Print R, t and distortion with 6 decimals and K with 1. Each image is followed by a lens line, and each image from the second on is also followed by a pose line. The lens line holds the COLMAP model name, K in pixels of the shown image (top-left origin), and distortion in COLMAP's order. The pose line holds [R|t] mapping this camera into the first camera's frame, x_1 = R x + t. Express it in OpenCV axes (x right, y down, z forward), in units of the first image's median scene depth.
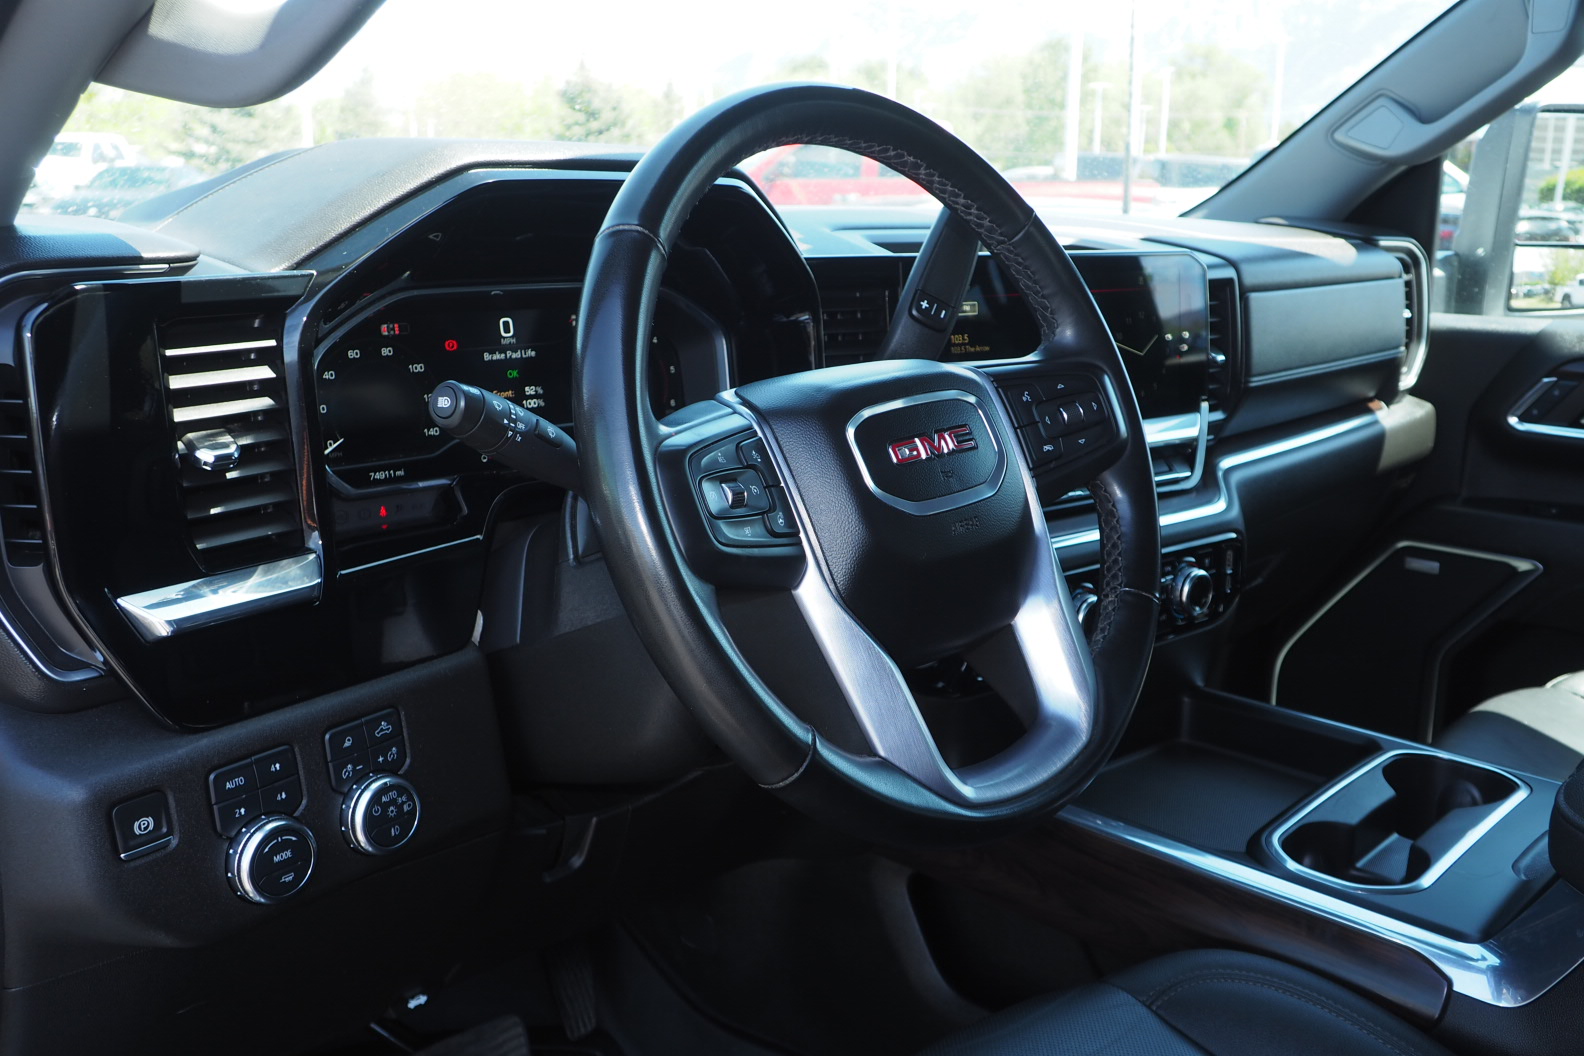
lens RADIAL K [[1381.6, 0, 786.7], [0, 1381.6, 512.8], [0, 0, 1]] dist [-0.021604, -0.000328]
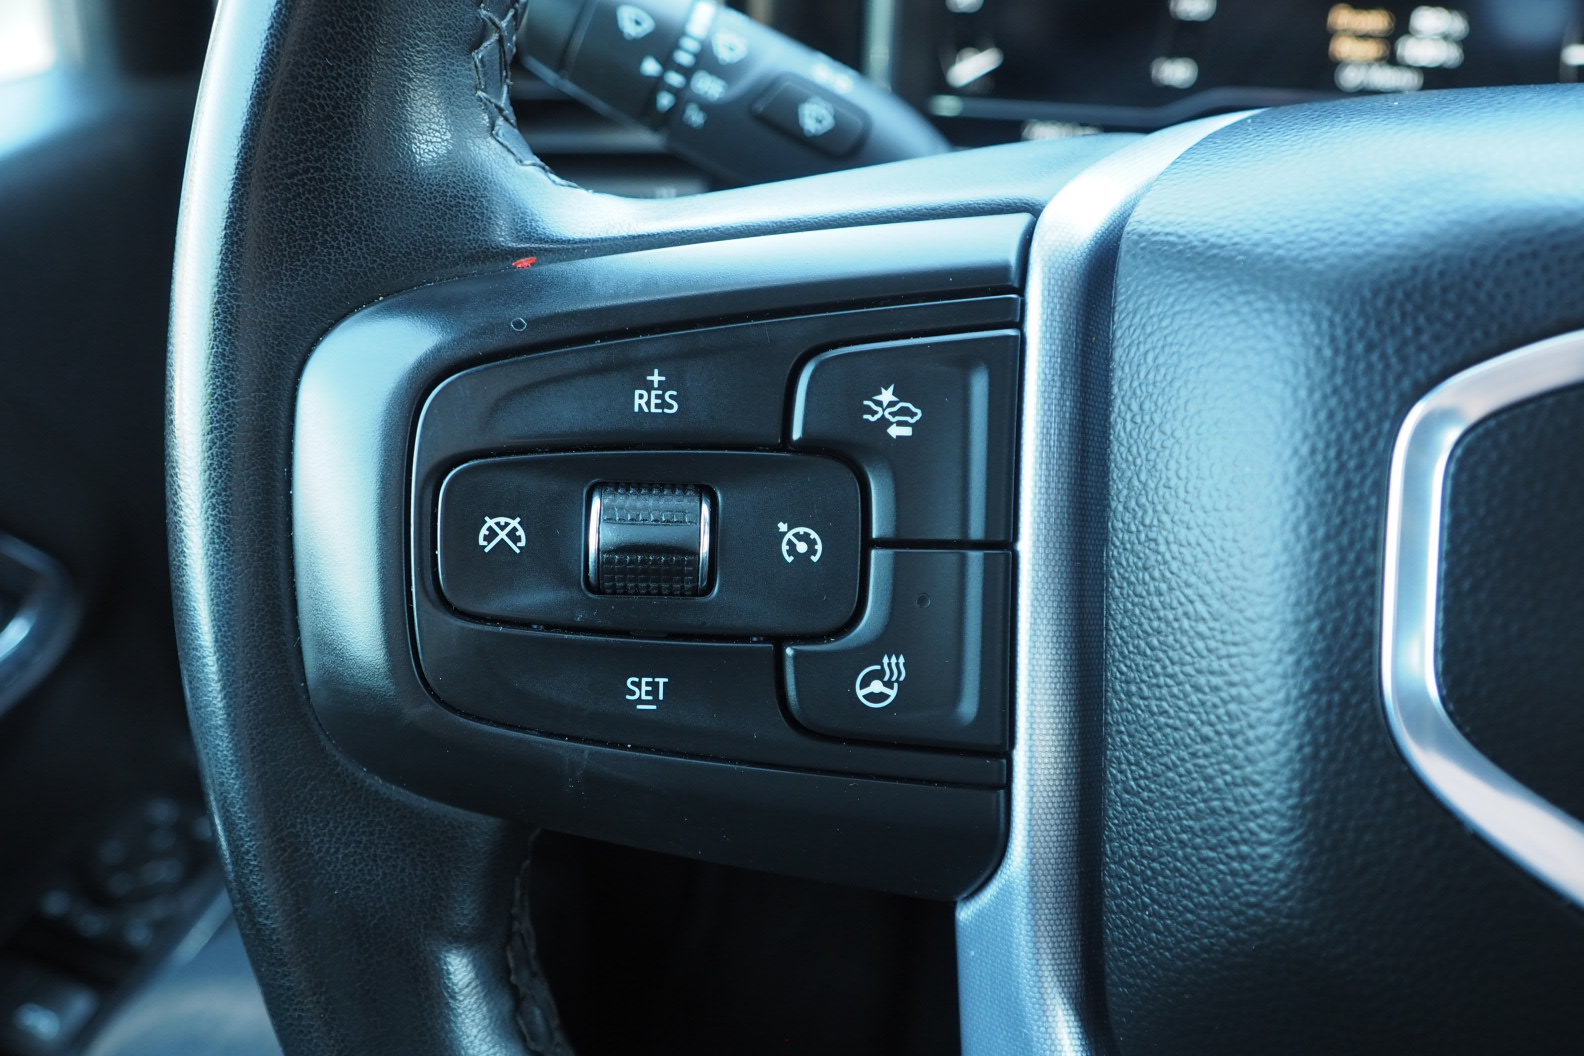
lens RADIAL K [[1287.9, 0, 799.9], [0, 1287.9, 516.1], [0, 0, 1]] dist [-0.030024, -0.003432]
pose [[0.519734, 0.430740, -0.737794, 0.101678], [-0.178962, 0.899327, 0.398979, -0.072623], [0.835374, -0.075326, 0.544497, 0.571331]]
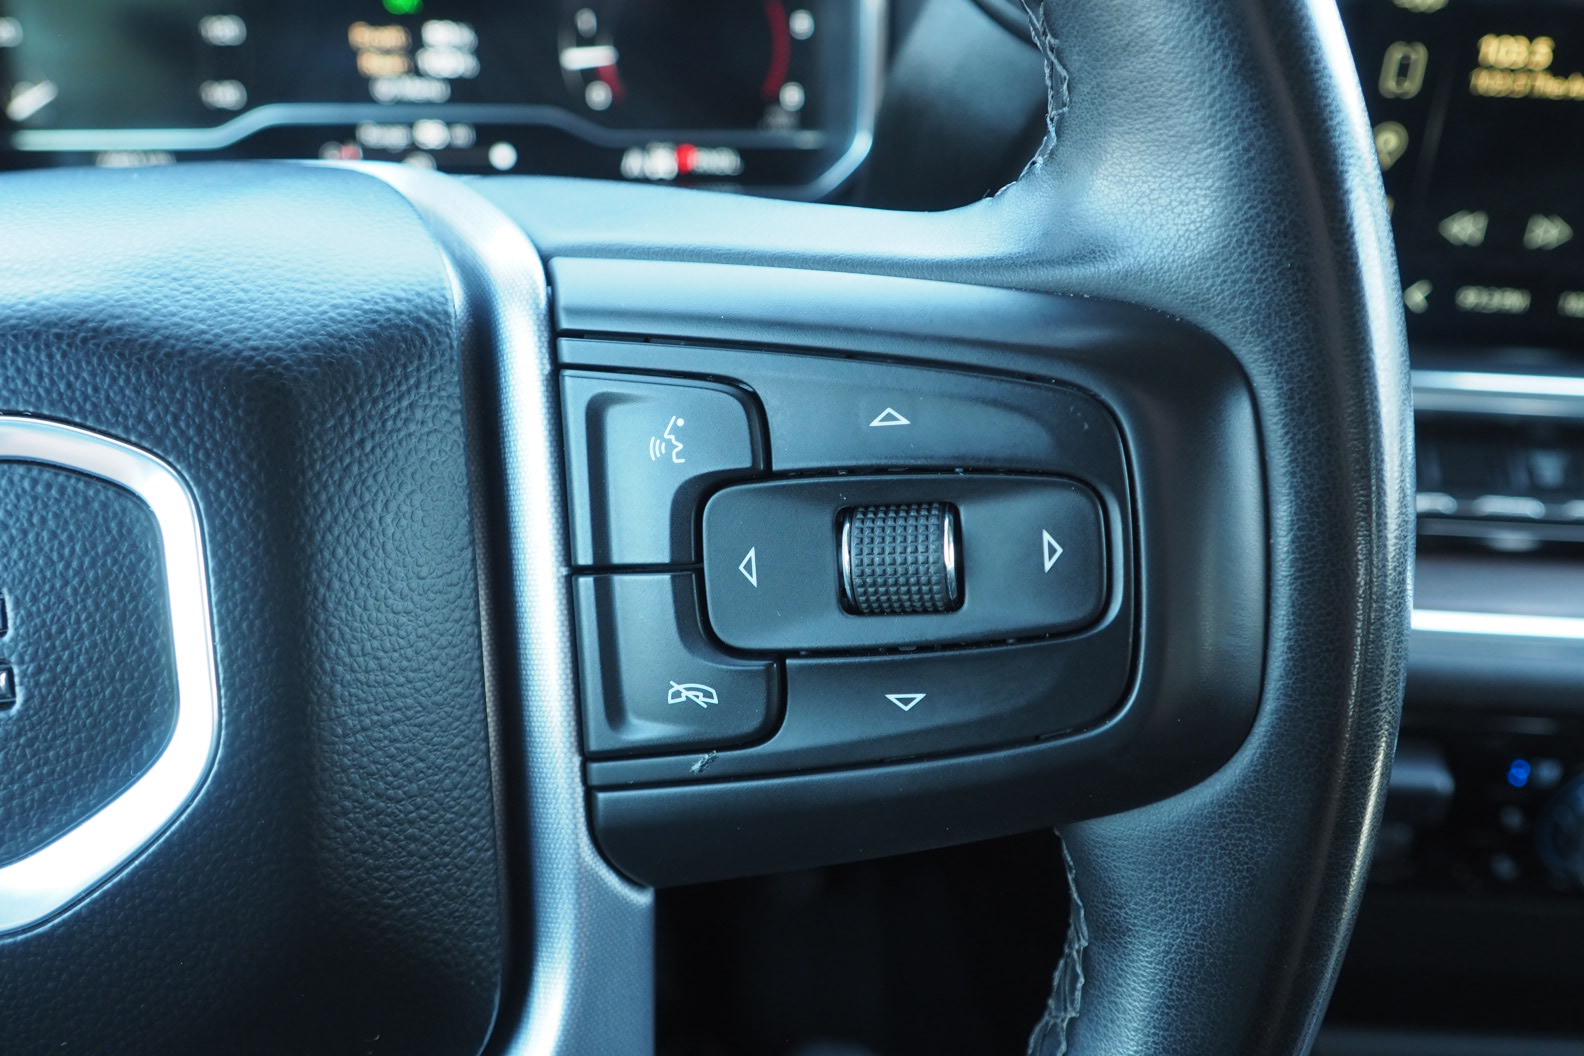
lens RADIAL K [[1287.9, 0, 799.9], [0, 1287.9, 516.1], [0, 0, 1]] dist [-0.030024, -0.003432]
pose [[0.742823, 0.364564, -0.561523, 0.251625], [-0.157208, 0.910266, 0.383016, -0.131442], [0.650769, -0.196238, 0.733479, 0.711115]]
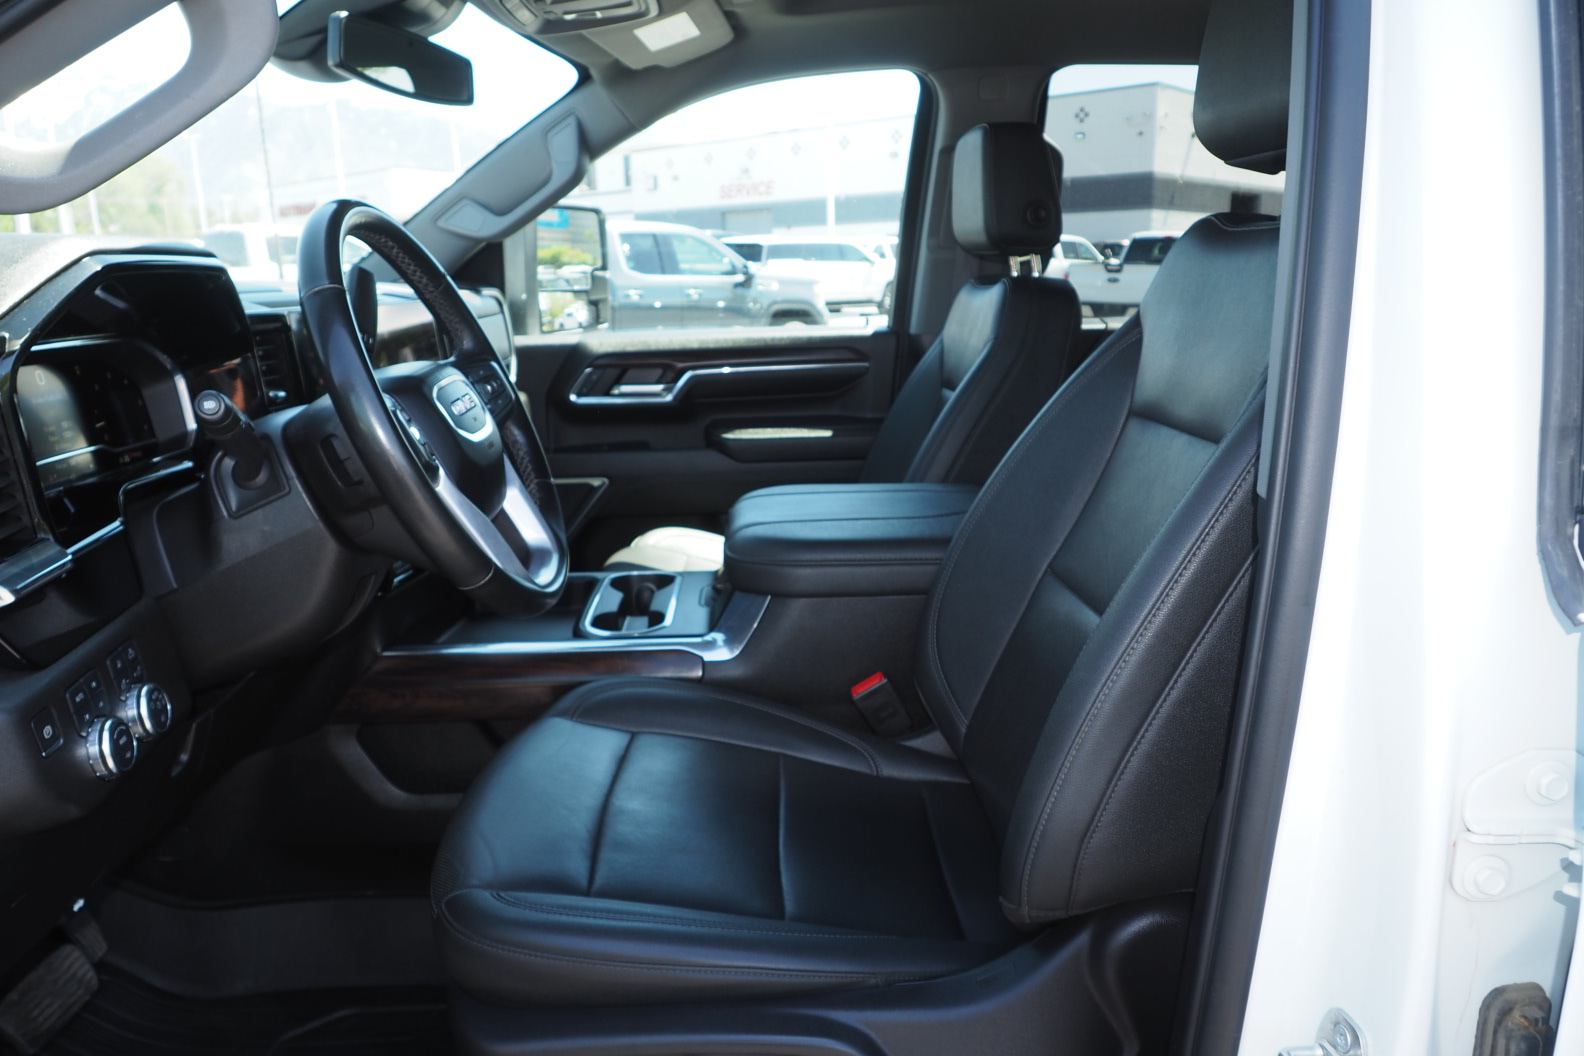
lens RADIAL K [[1114.8, 0, 792.0], [0, 1114.8, 528.0], [0, 0, 1]] dist [-0.034631, 0.000436]
pose [[0.690749, -0.184911, 0.699052, -0.463374], [0.181524, 0.980136, 0.079894, 0.050635], [-0.699939, 0.071708, 0.710594, -0.217590]]
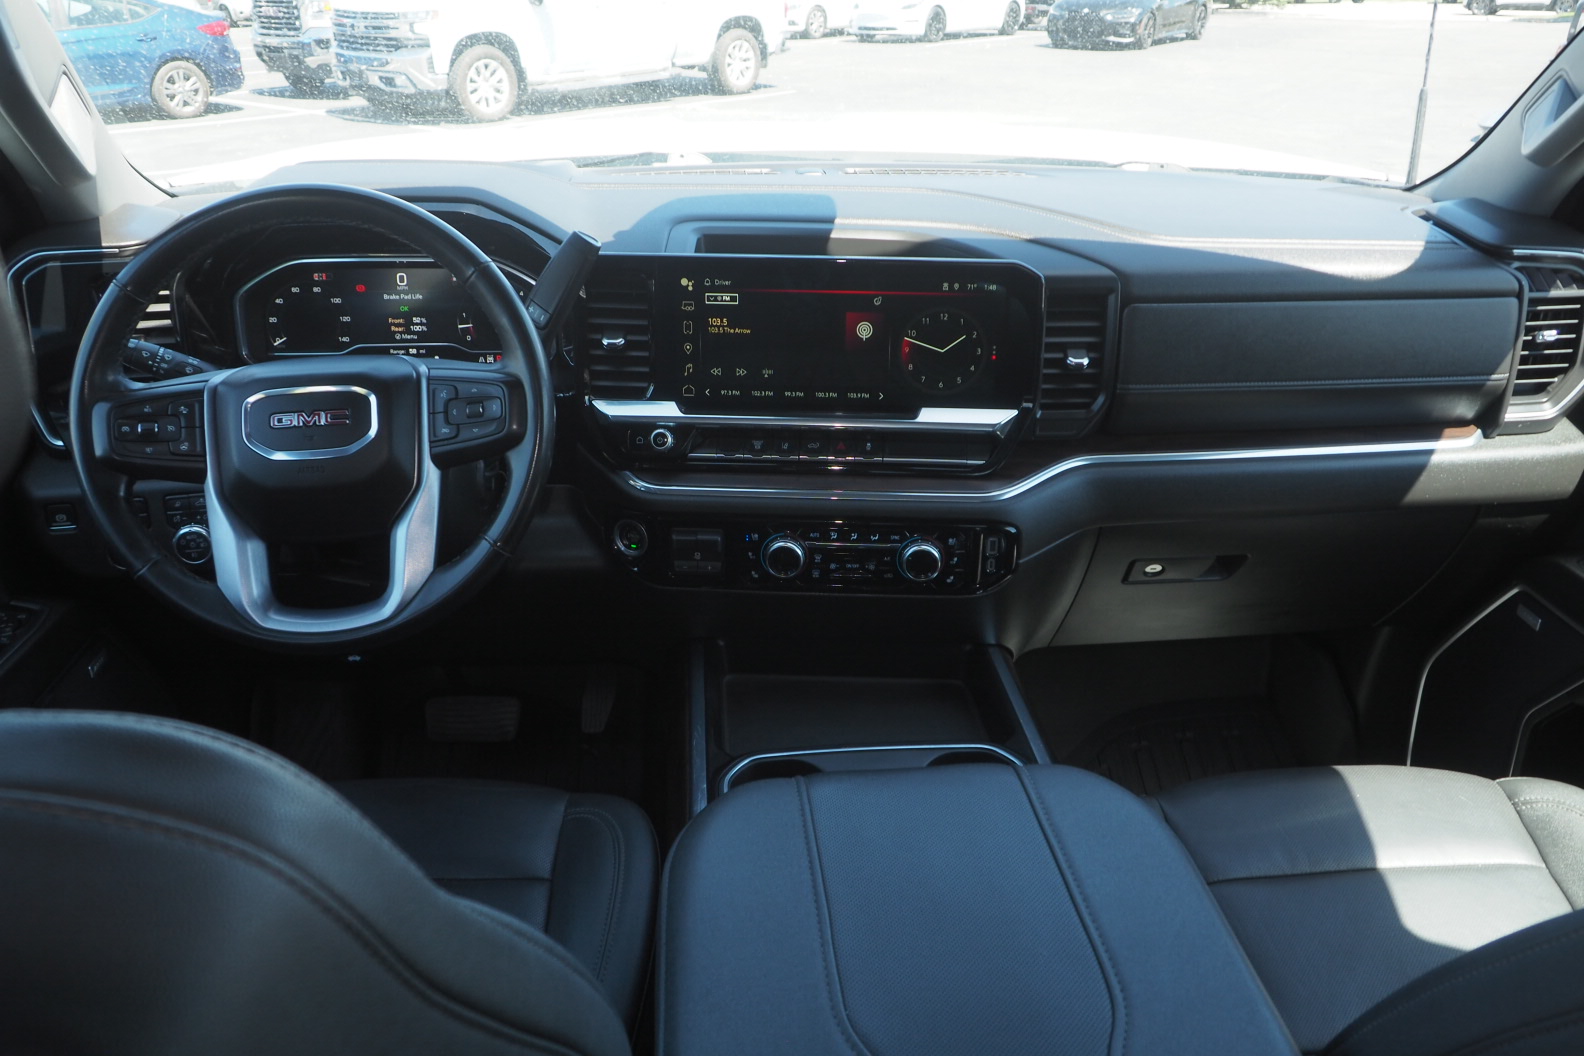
lens RADIAL K [[1256.0, 0, 792.0], [0, 1256.0, 528.0], [0, 0, 1]] dist [-0.013313, 0.000363]
pose [[0.752466, 0.260342, -0.604993, 1.089691], [-0.143112, 0.961243, 0.235648, -0.264176], [0.642894, -0.090735, 0.760562, 0.160844]]
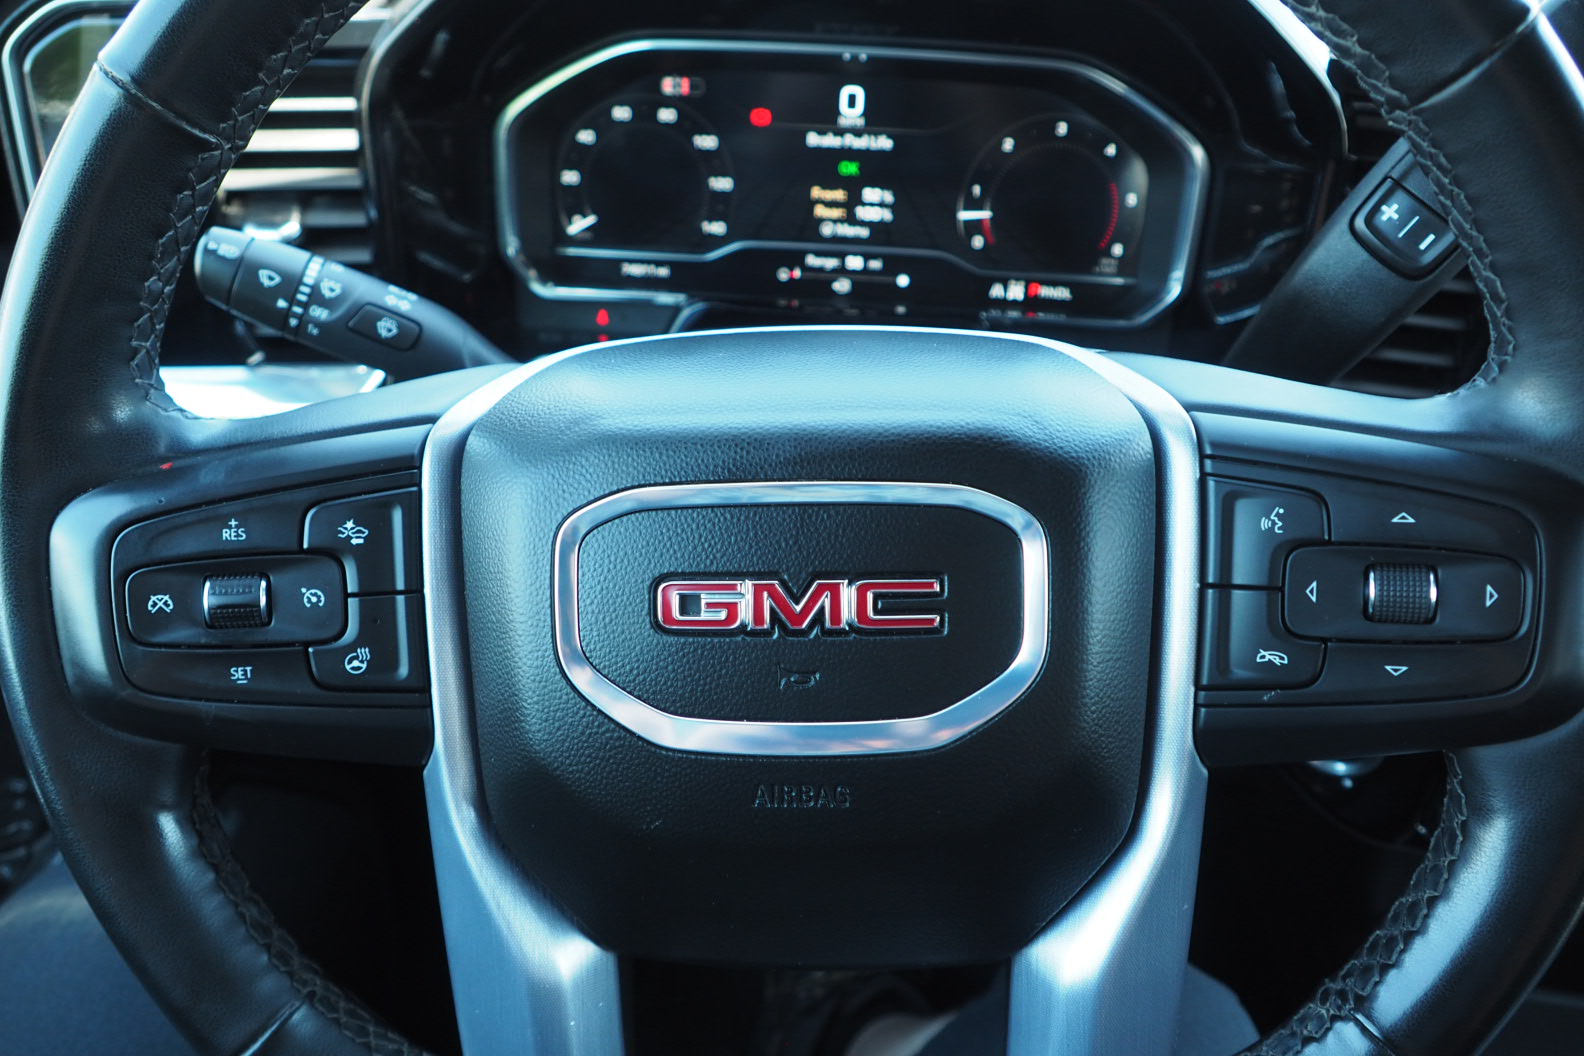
lens RADIAL K [[1114.8, 0, 792.0], [0, 1114.8, 528.0], [0, 0, 1]] dist [-0.034631, 0.000436]
pose [[0.651382, 0.412174, -0.637035, 0.237199], [-0.186024, 0.900715, 0.392567, -0.155234], [0.735593, -0.137207, 0.663383, 0.562337]]
